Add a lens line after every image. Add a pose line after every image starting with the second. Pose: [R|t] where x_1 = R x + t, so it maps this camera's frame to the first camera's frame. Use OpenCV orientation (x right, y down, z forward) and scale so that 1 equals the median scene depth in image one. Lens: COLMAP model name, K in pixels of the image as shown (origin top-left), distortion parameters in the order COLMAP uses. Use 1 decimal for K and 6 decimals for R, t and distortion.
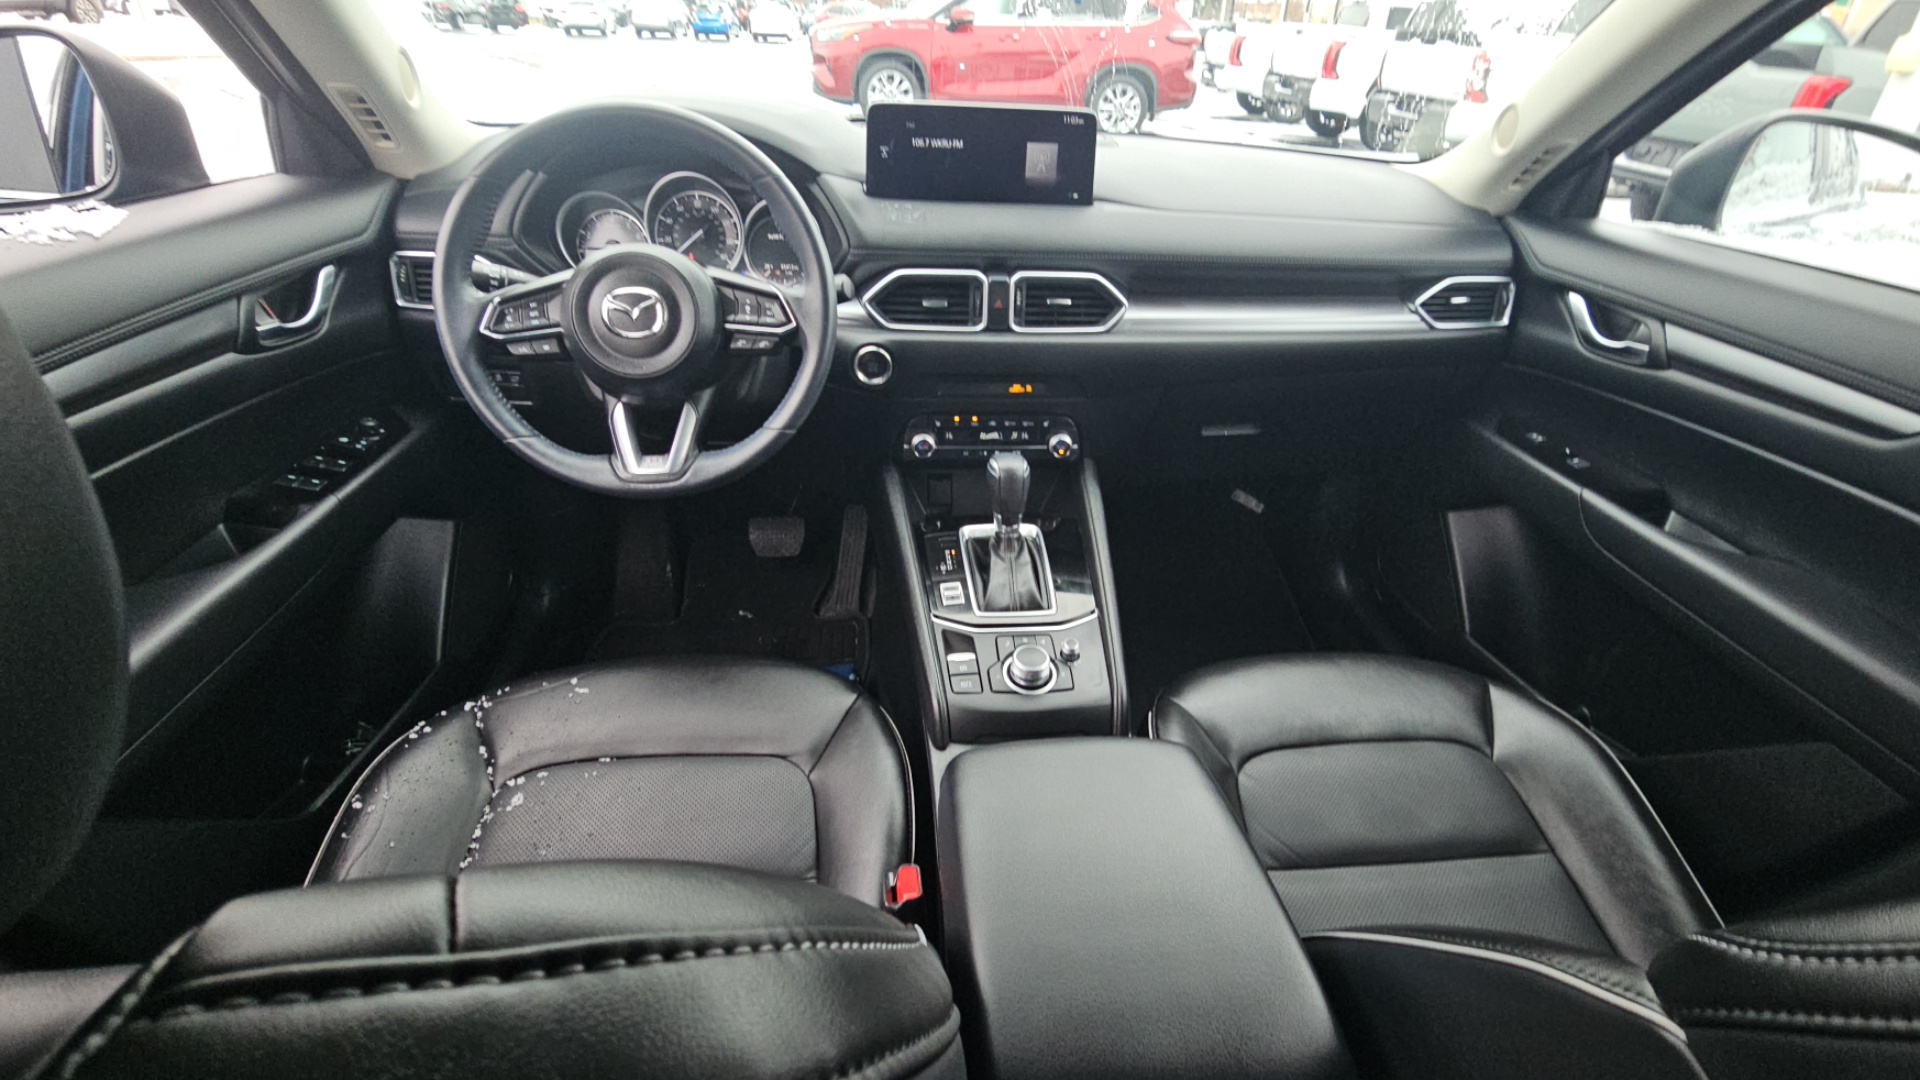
lens RADIAL K [[846.0, 0, 977.4], [0, 846.0, 550.3], [0, 0, 1]] dist [0.008175, -0.006735]
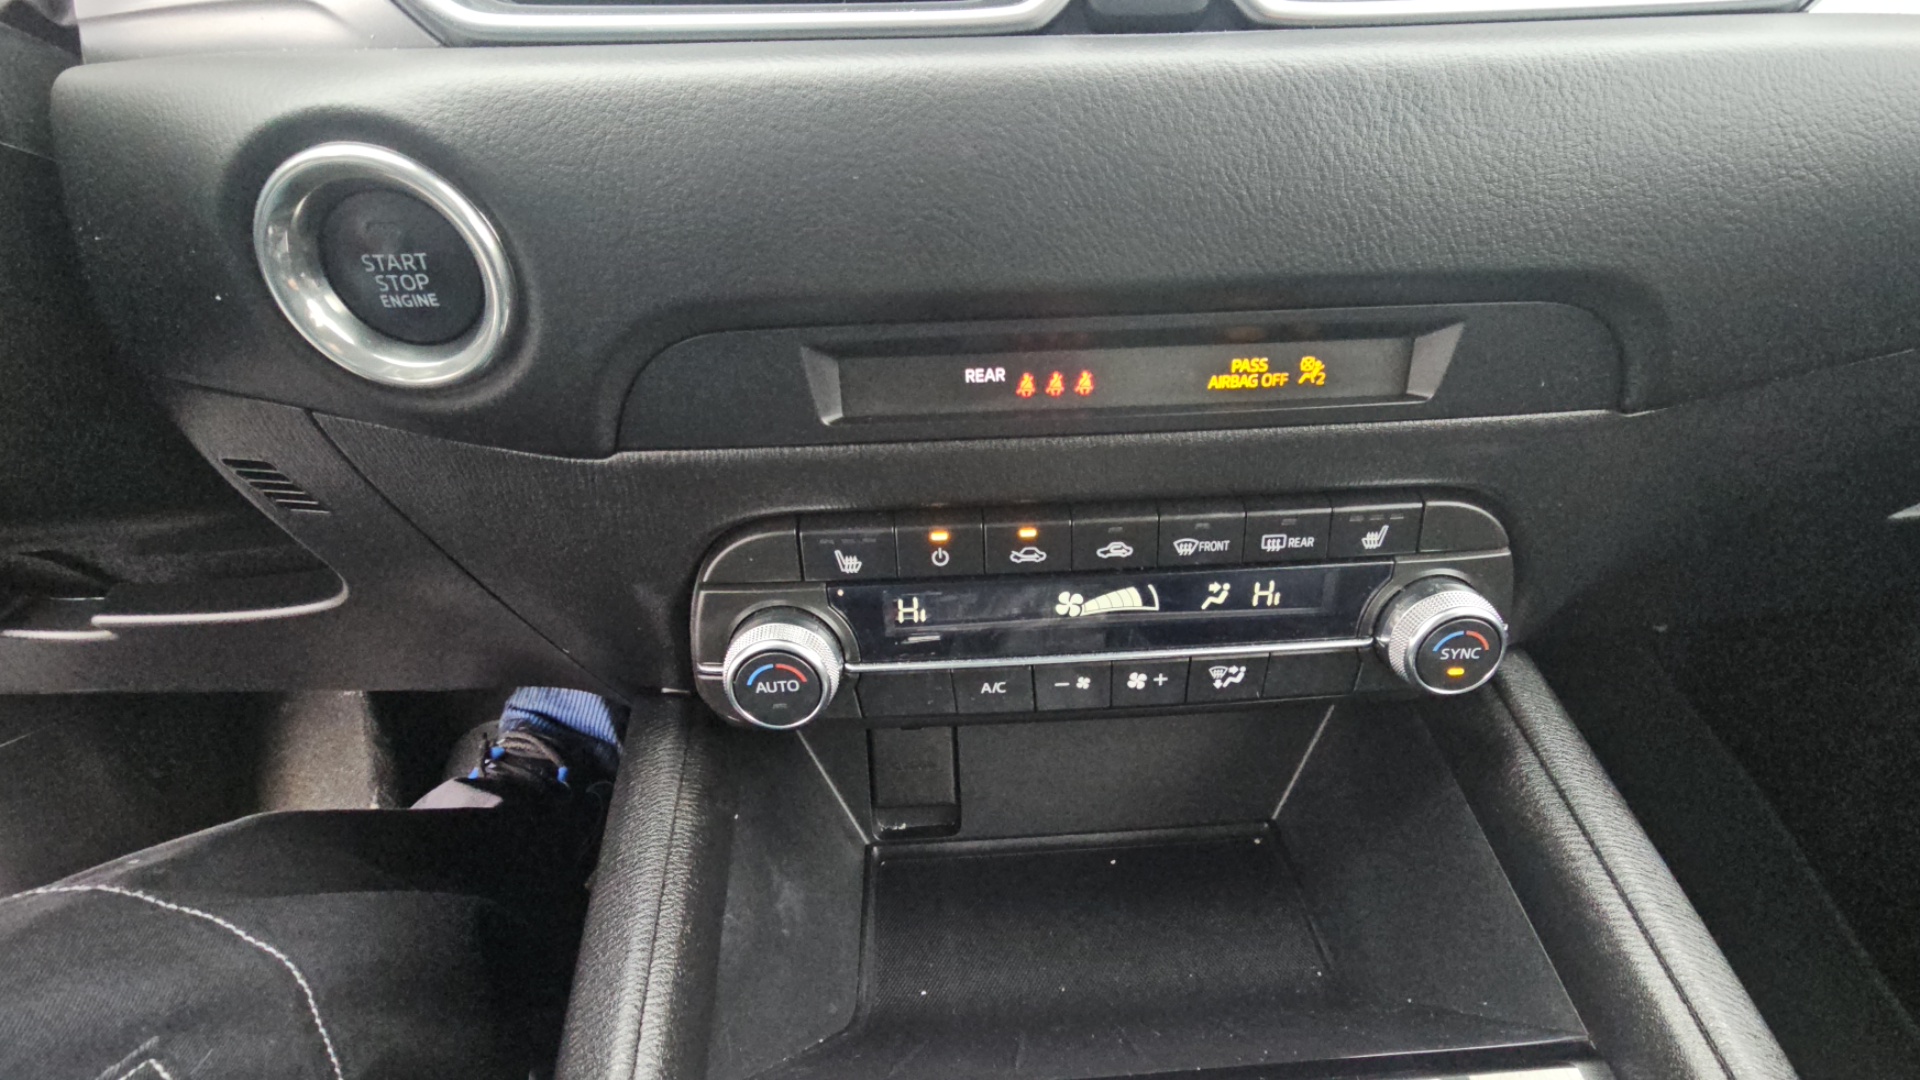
lens RADIAL K [[846.0, 0, 981.5], [0, 846.0, 551.9], [0, 0, 1]] dist [0.008175, -0.006735]
pose [[0.996691, -0.031635, -0.074876, 0.000839], [0.031309, 0.999495, -0.005521, -0.175857], [0.075013, 0.003158, 0.997178, 0.933484]]
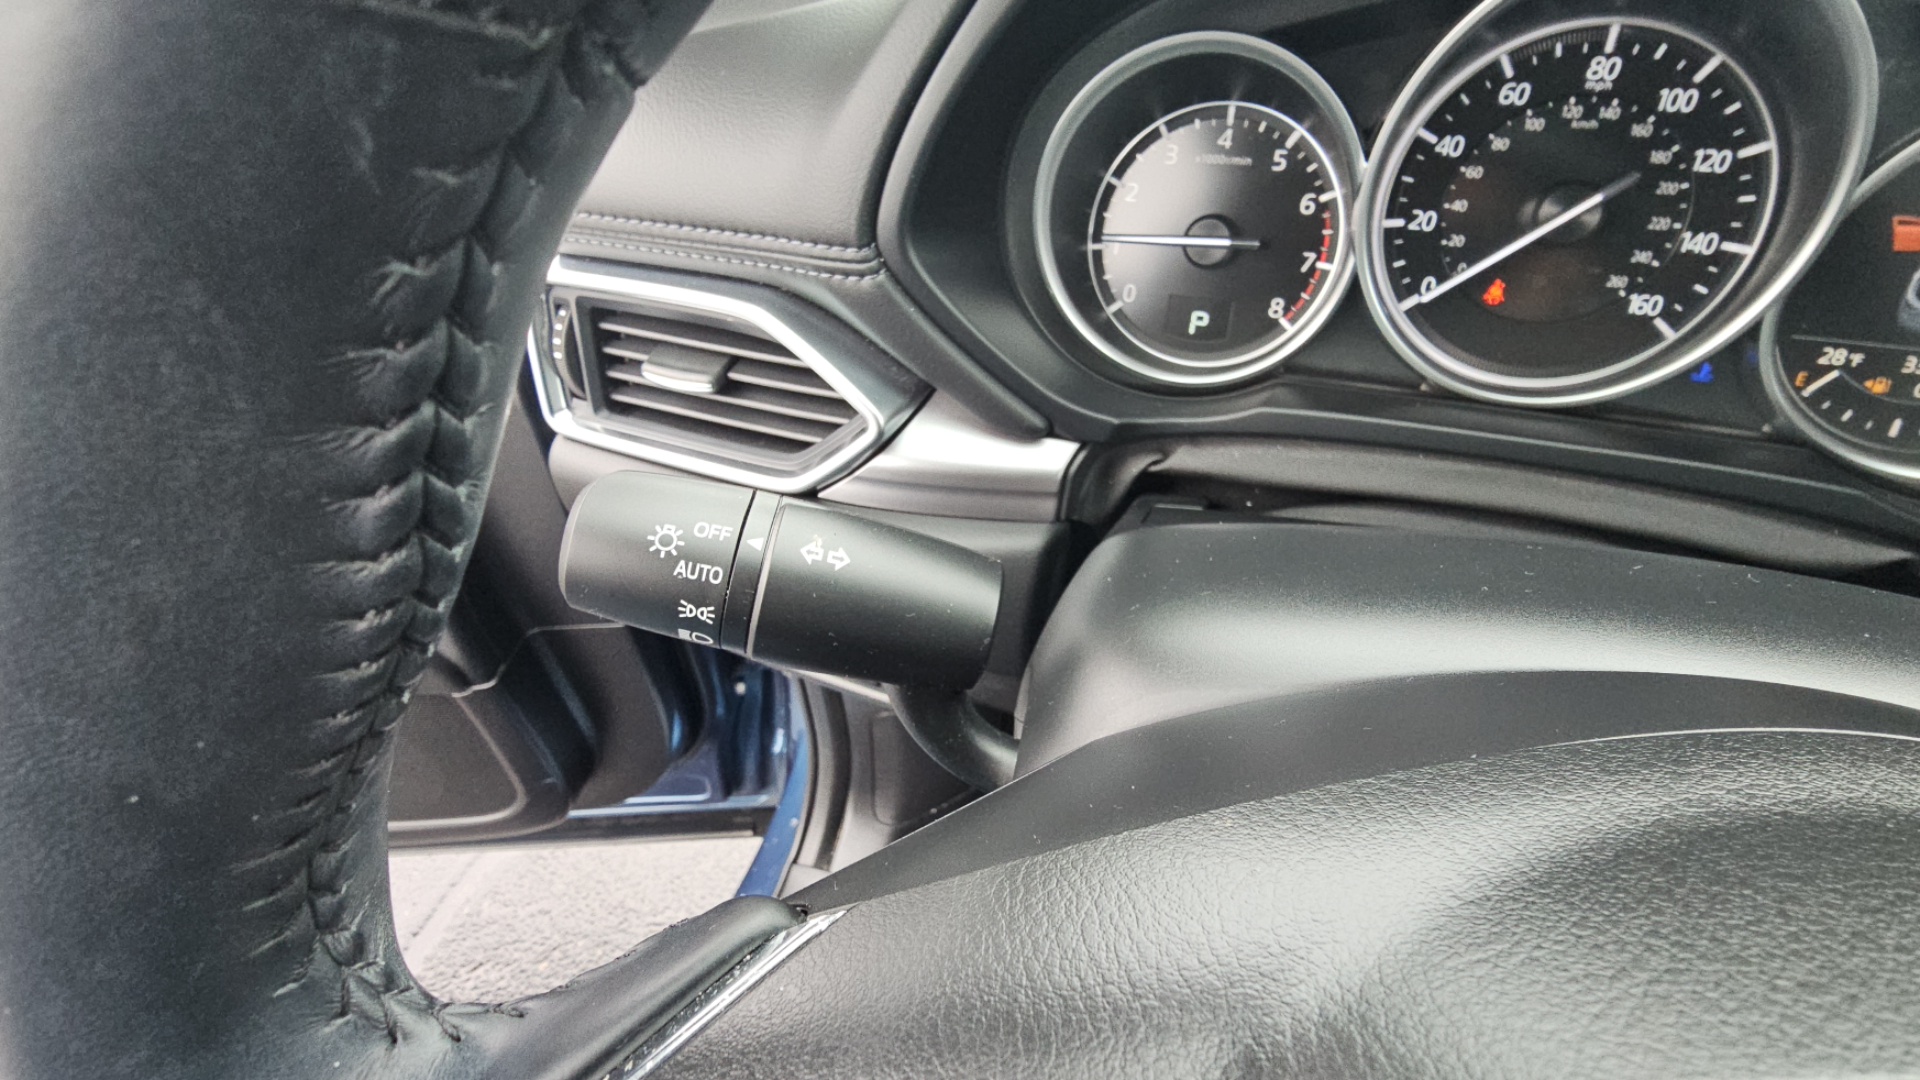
lens RADIAL K [[846.0, 0, 987.4], [0, 846.0, 535.4], [0, 0, 1]] dist [0.008175, -0.006735]
pose [[0.895684, 0.212129, -0.390835, -0.421857], [-0.146662, 0.970629, 0.190709, -0.353293], [0.419810, -0.113495, 0.900488, 0.815408]]
